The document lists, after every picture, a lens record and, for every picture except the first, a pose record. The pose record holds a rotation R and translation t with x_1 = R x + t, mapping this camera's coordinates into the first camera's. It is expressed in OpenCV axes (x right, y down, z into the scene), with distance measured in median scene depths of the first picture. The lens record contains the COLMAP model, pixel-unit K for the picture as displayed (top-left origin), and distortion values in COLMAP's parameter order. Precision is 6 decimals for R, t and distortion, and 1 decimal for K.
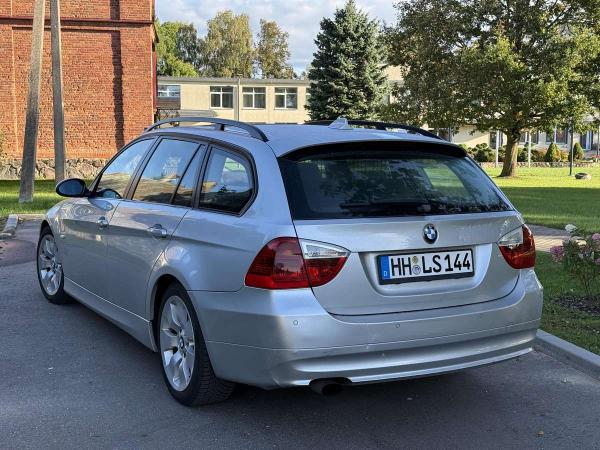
lens RADIAL K [[817.5, 0, 300.0], [0, 817.5, 225.0], [0, 0, 1]] dist [0.147493, -0.298196]
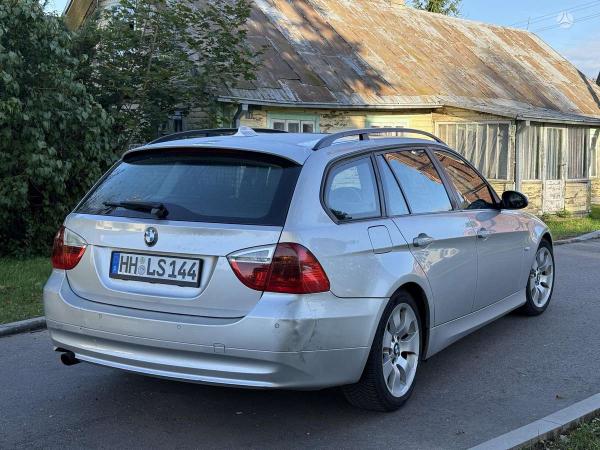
lens RADIAL K [[817.5, 0, 300.0], [0, 817.5, 225.0], [0, 0, 1]] dist [0.147493, -0.298196]
pose [[0.536645, 0.076420, -0.840341, 0.937172], [-0.097280, 0.994853, 0.028348, -0.043104], [0.838182, 0.066536, 0.541317, 0.499056]]
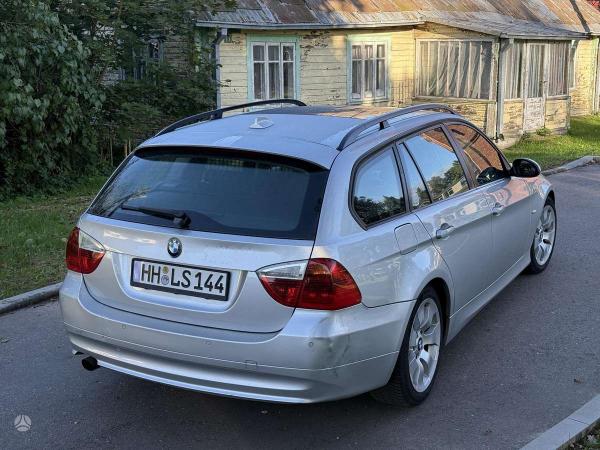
lens RADIAL K [[817.5, 0, 300.0], [0, 817.5, 225.0], [0, 0, 1]] dist [0.147493, -0.298196]
pose [[0.571149, 0.168907, -0.803281, 0.867777], [-0.085343, 0.985516, 0.146545, -0.146316], [0.816398, -0.015145, 0.577291, 0.459176]]
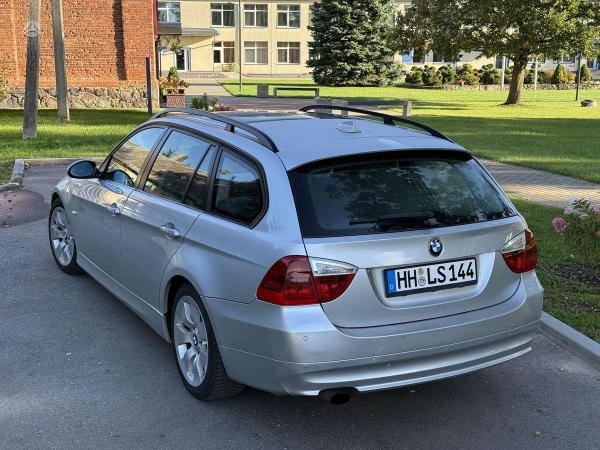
lens RADIAL K [[817.5, 0, 300.0], [0, 817.5, 225.0], [0, 0, 1]] dist [0.147493, -0.298196]
pose [[0.999995, 0.001118, -0.002993, -0.007400], [-0.000816, 0.995077, 0.099102, -0.099219], [0.003089, -0.099099, 0.995073, -0.021552]]
